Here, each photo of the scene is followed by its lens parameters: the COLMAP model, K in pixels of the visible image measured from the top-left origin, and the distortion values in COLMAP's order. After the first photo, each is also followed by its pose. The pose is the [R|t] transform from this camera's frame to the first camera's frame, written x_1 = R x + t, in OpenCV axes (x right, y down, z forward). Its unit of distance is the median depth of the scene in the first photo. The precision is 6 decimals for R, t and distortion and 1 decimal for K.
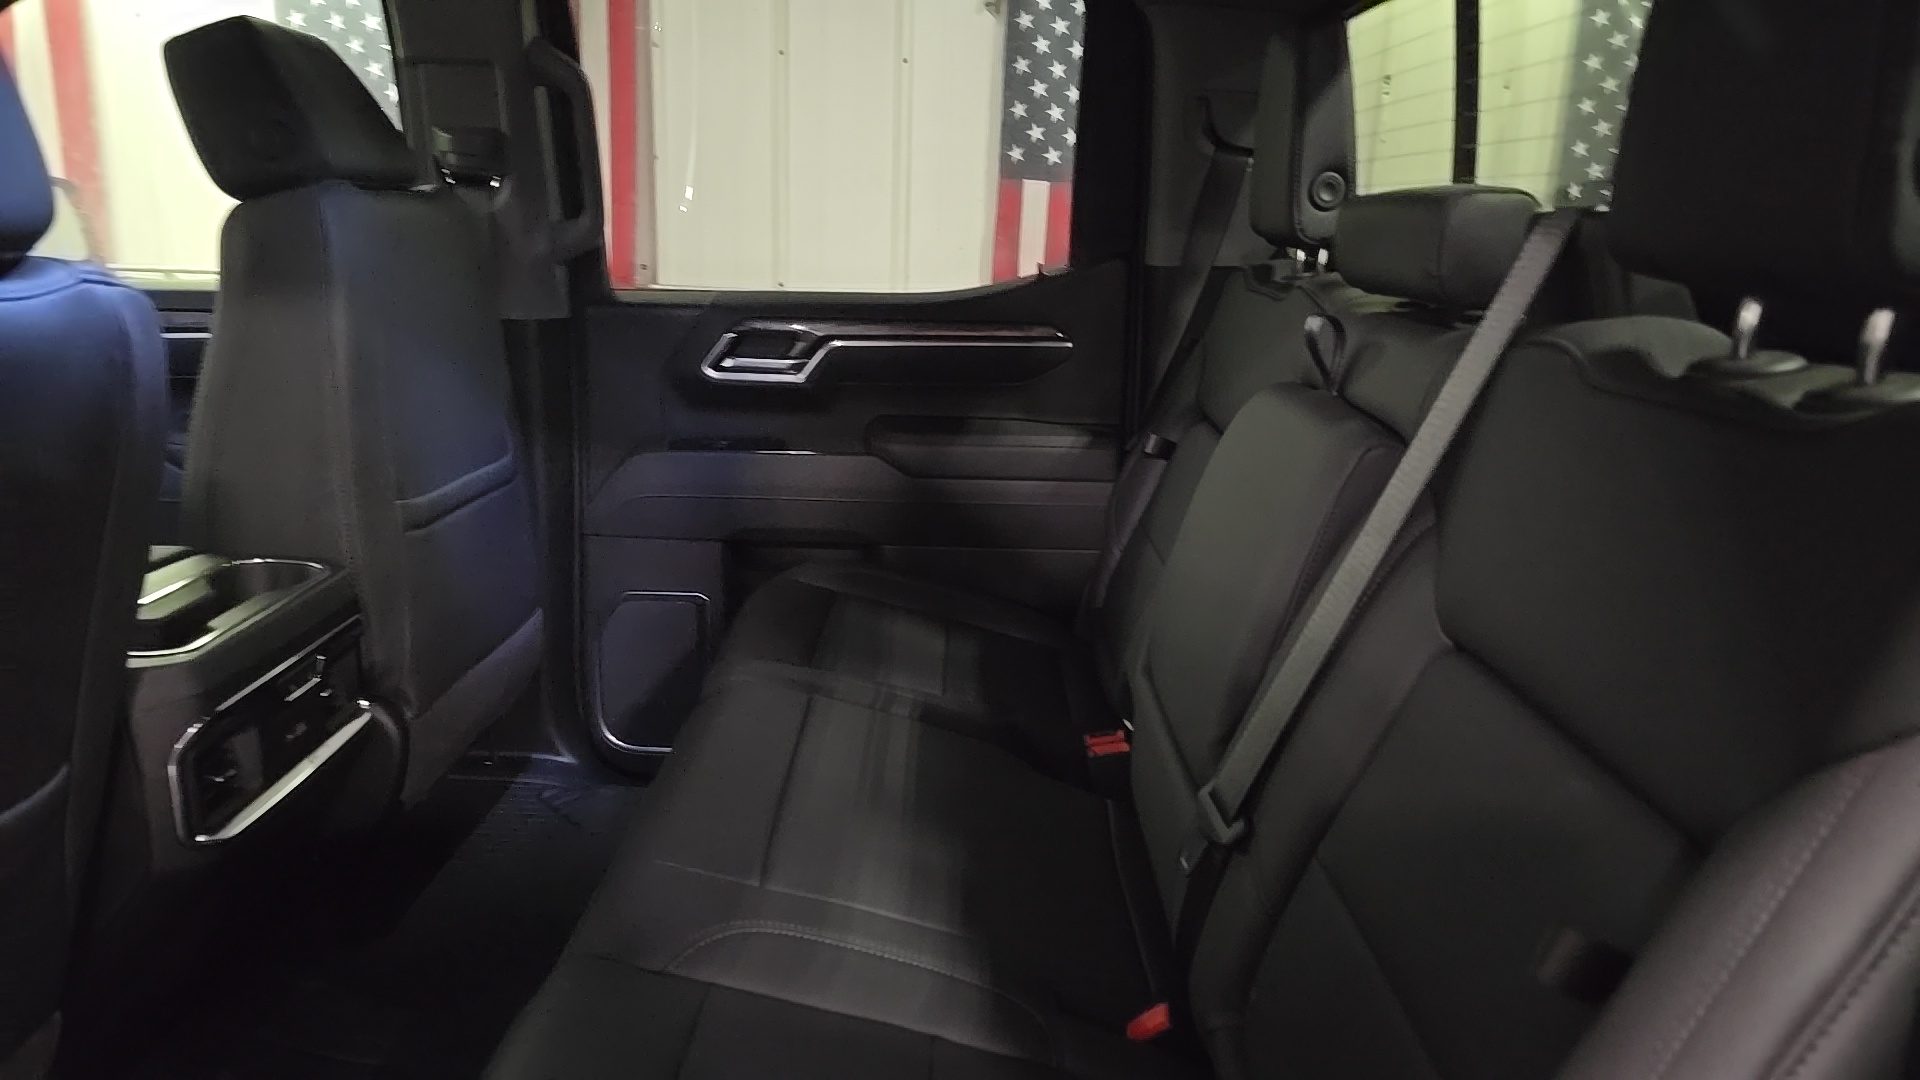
lens RADIAL K [[1281.8, 0, 966.3], [0, 1281.8, 548.6], [0, 0, 1]] dist [0.066815, -0.062495]
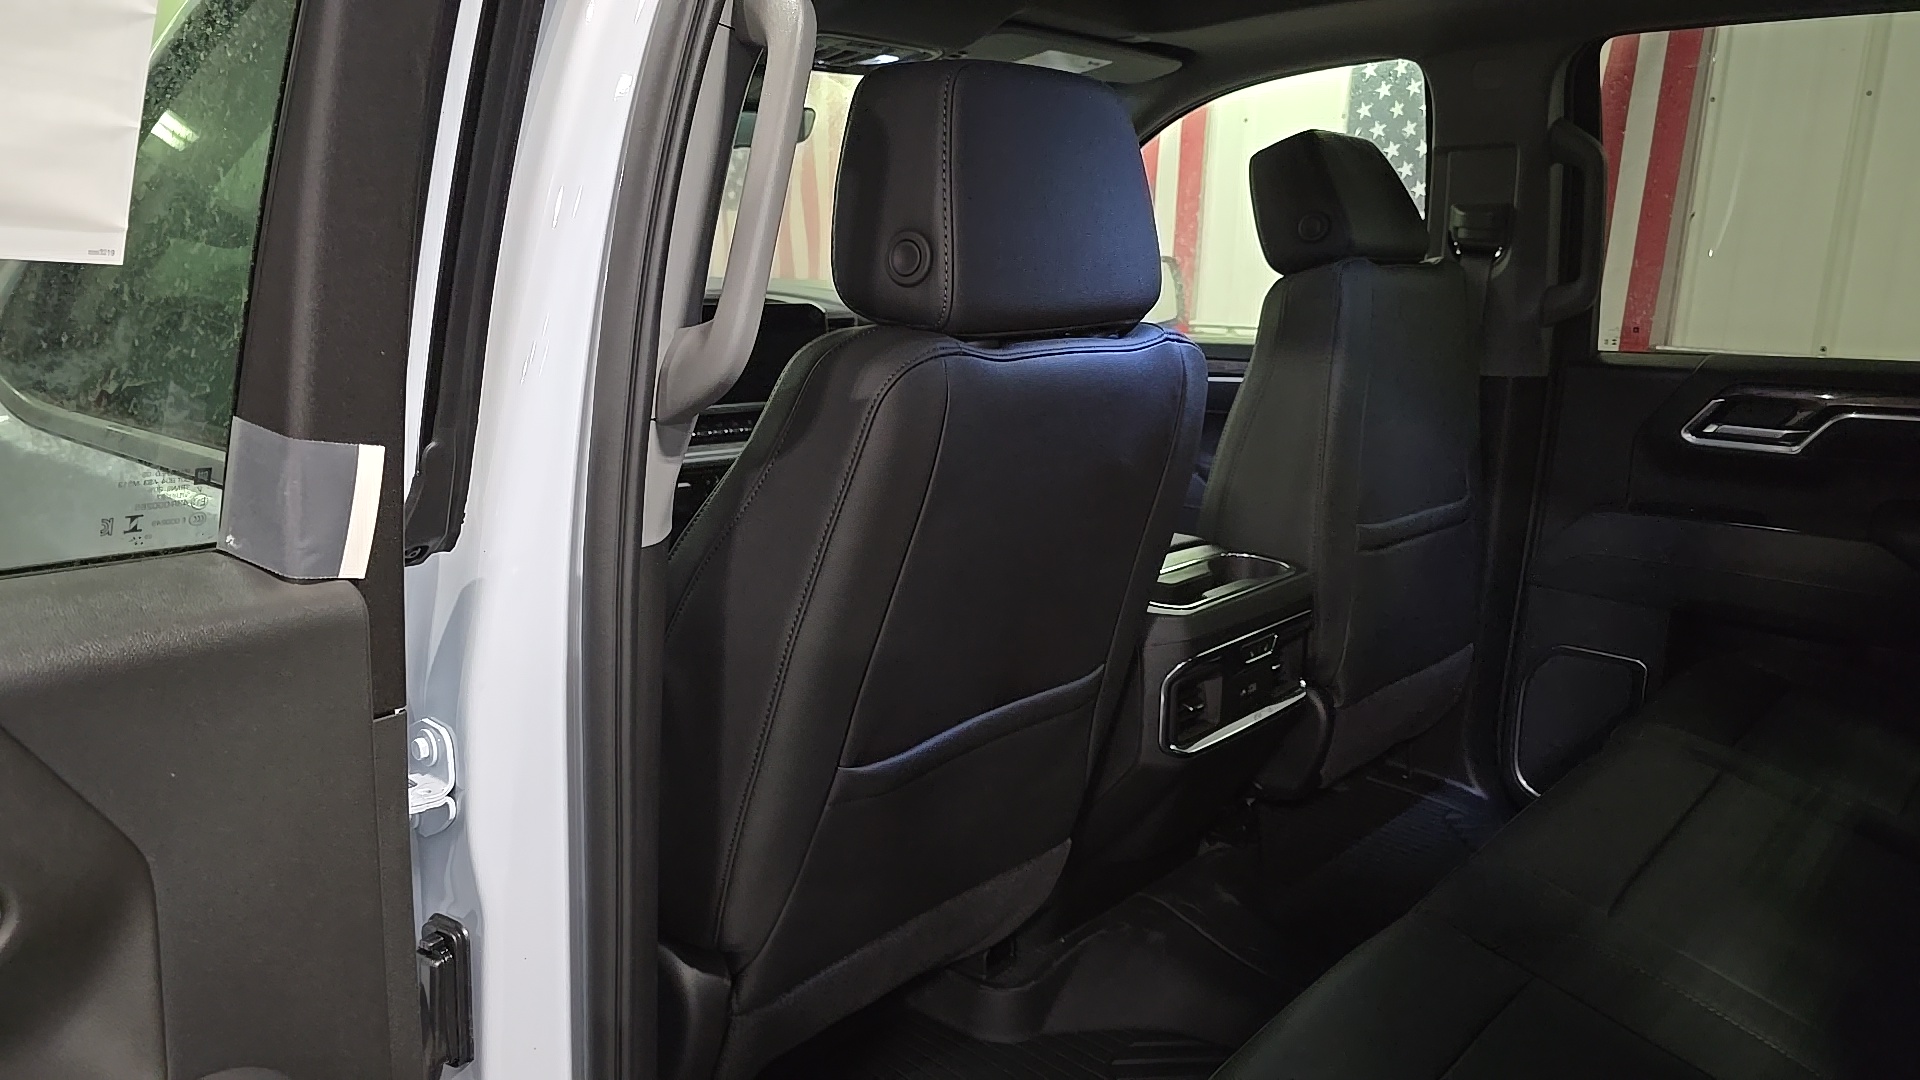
lens RADIAL K [[1281.8, 0, 966.3], [0, 1281.8, 548.6], [0, 0, 1]] dist [0.066815, -0.062495]
pose [[0.736061, 0.134175, -0.663484, 0.080117], [-0.161747, 0.986628, 0.020084, 0.018875], [0.657307, 0.092534, 0.747920, -0.112295]]
